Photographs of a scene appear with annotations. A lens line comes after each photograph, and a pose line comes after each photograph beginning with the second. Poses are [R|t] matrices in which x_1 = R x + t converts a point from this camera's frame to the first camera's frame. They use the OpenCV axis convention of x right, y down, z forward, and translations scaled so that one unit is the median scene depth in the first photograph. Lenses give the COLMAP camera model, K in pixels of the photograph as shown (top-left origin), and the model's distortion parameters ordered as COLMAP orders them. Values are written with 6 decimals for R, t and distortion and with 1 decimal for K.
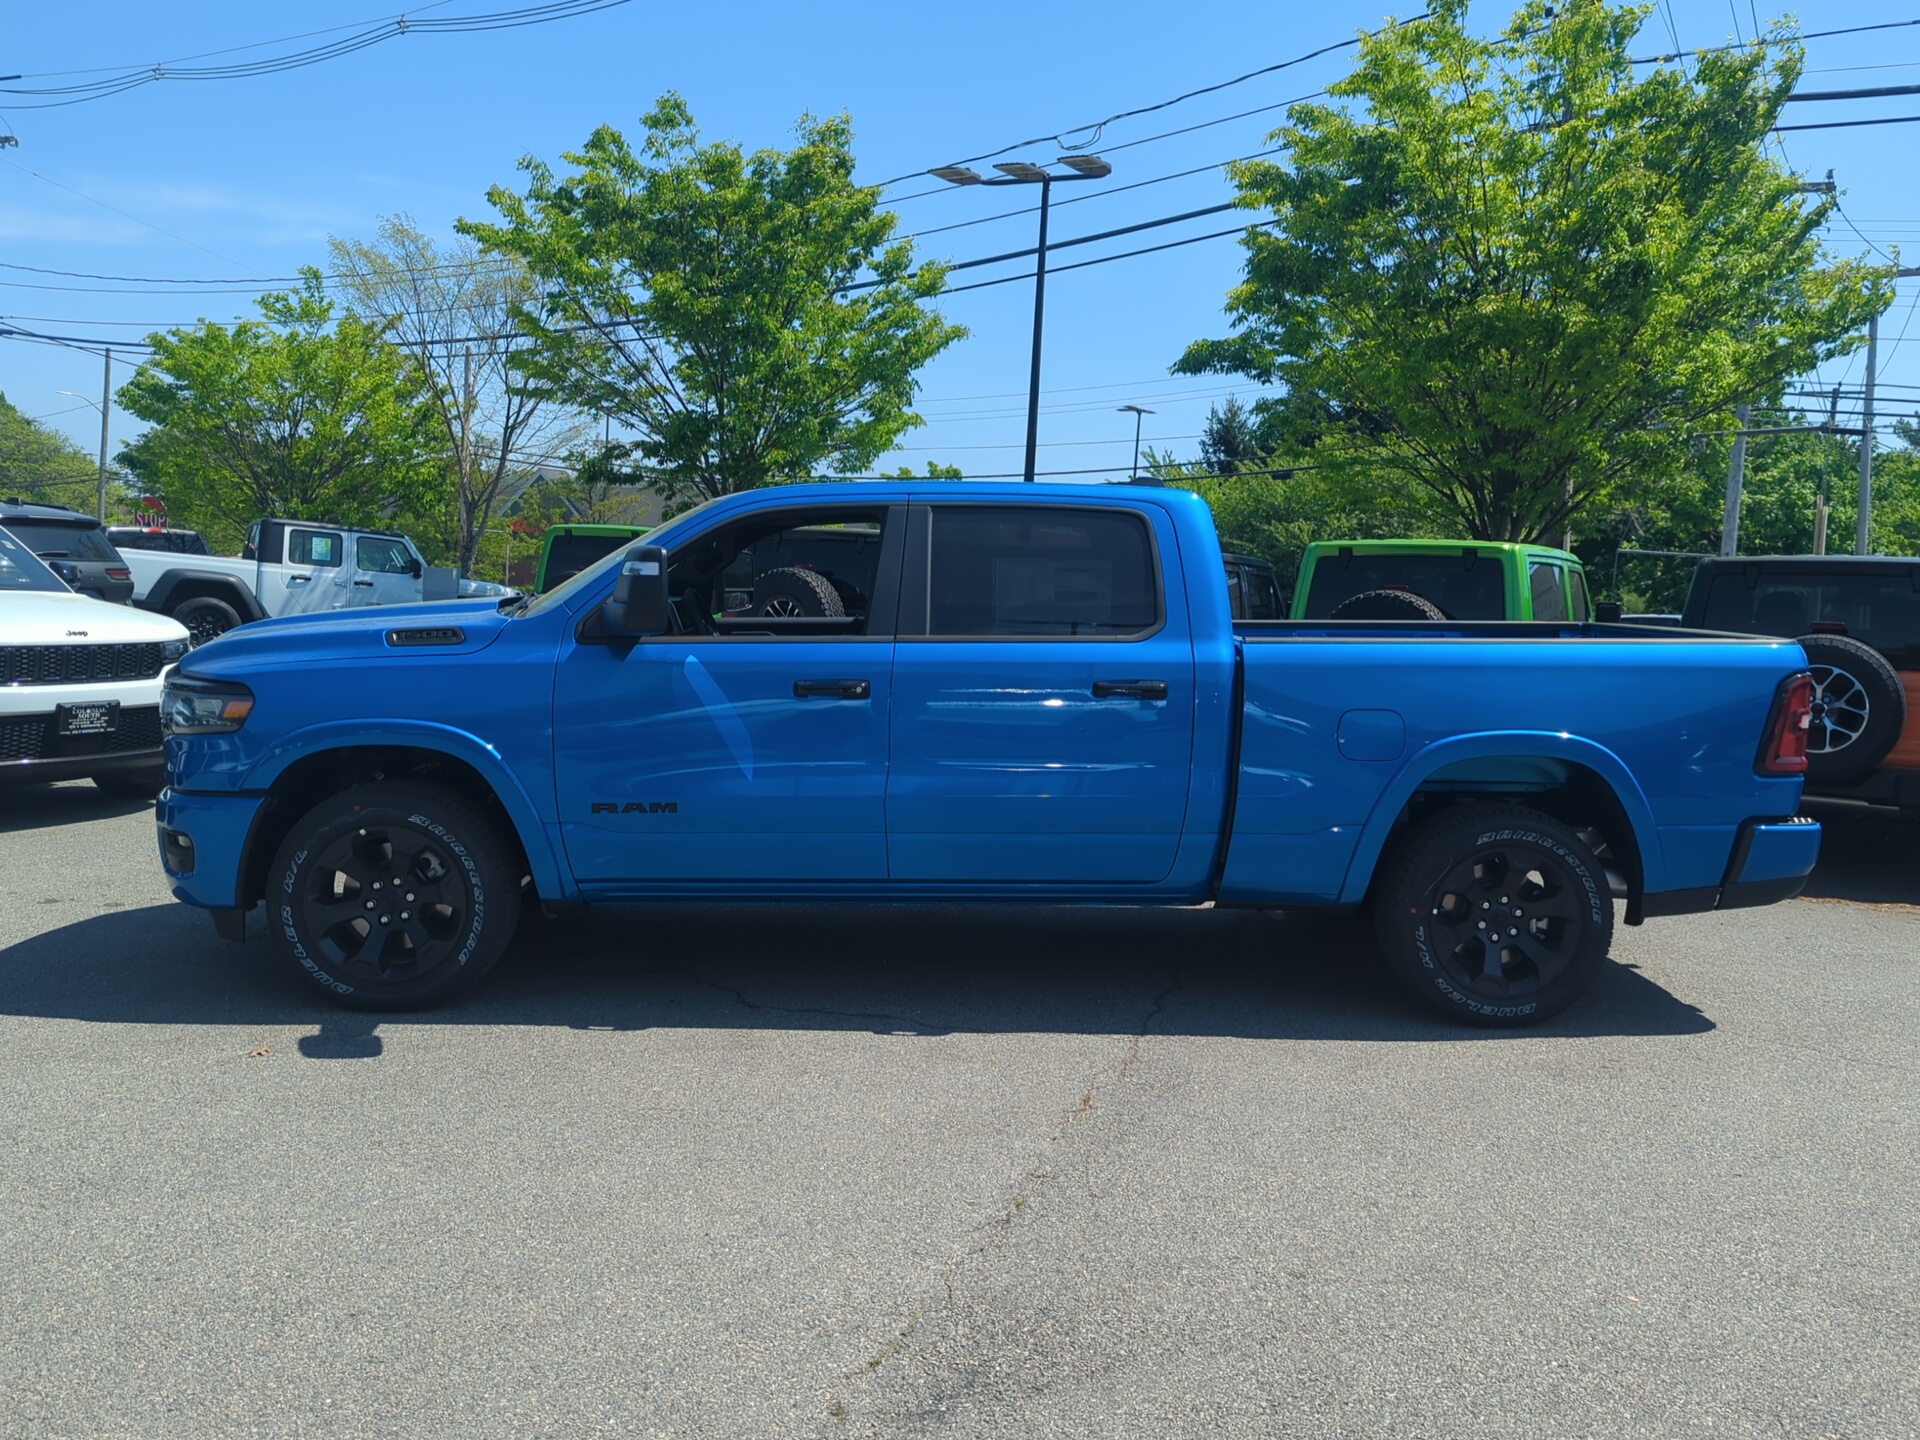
lens RADIAL K [[1567.5, 0, 959.6], [0, 1567.5, 727.9], [0, 0, 1]] dist [0.047873, -0.042879]
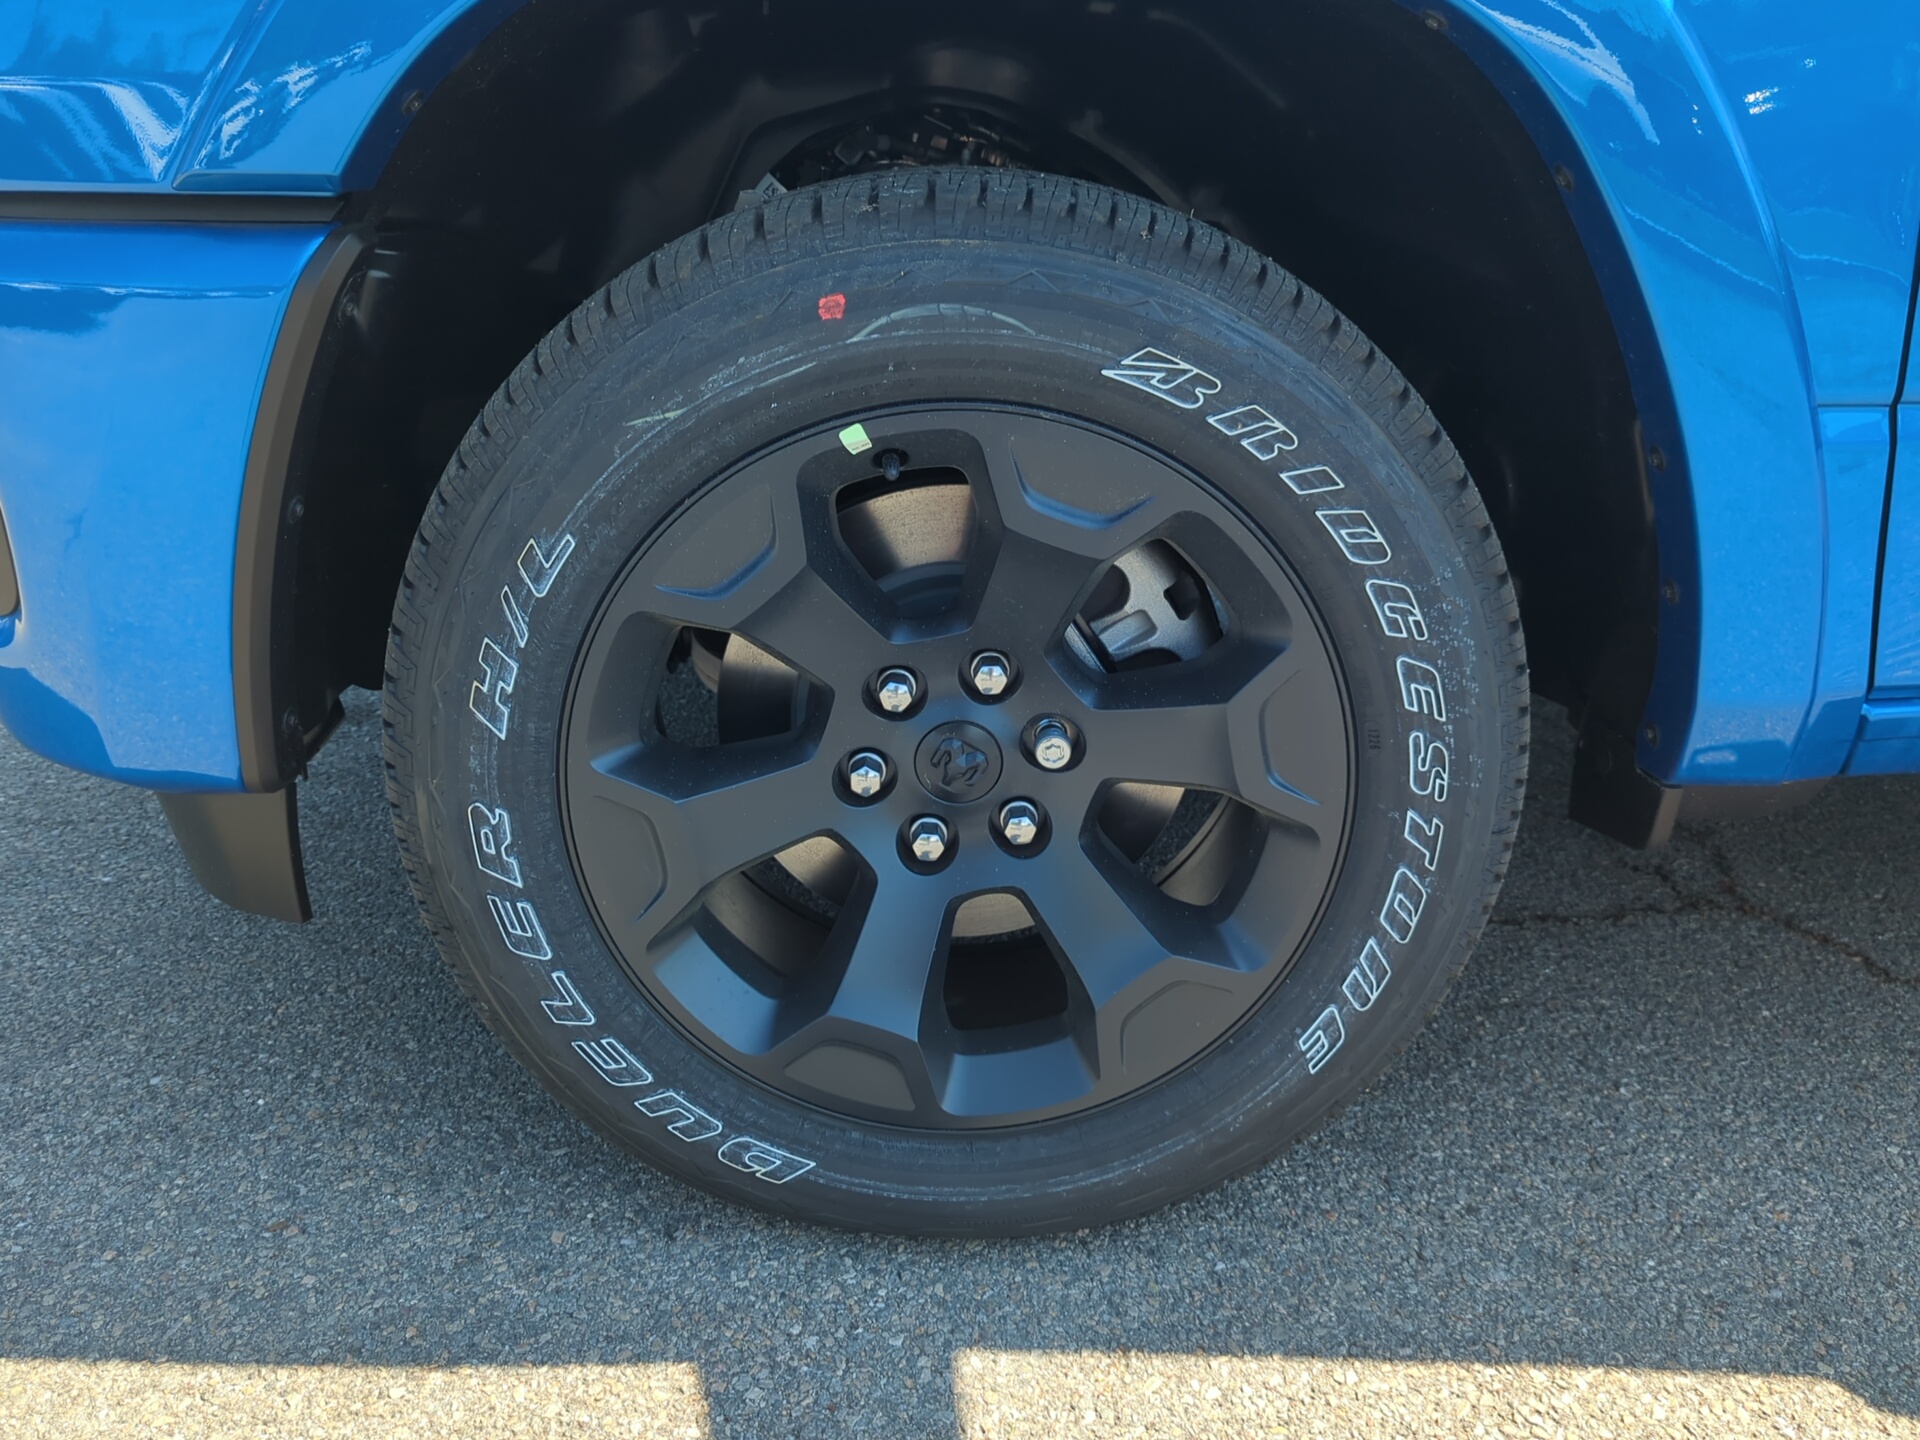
lens RADIAL K [[1567.5, 0, 972.3], [0, 1567.5, 722.6], [0, 0, 1]] dist [0.047873, -0.042879]
pose [[0.999206, 0.015552, -0.036675, -0.355453], [-0.005759, 0.967370, 0.253304, 0.050833], [0.039417, -0.252892, 0.966691, 0.805738]]
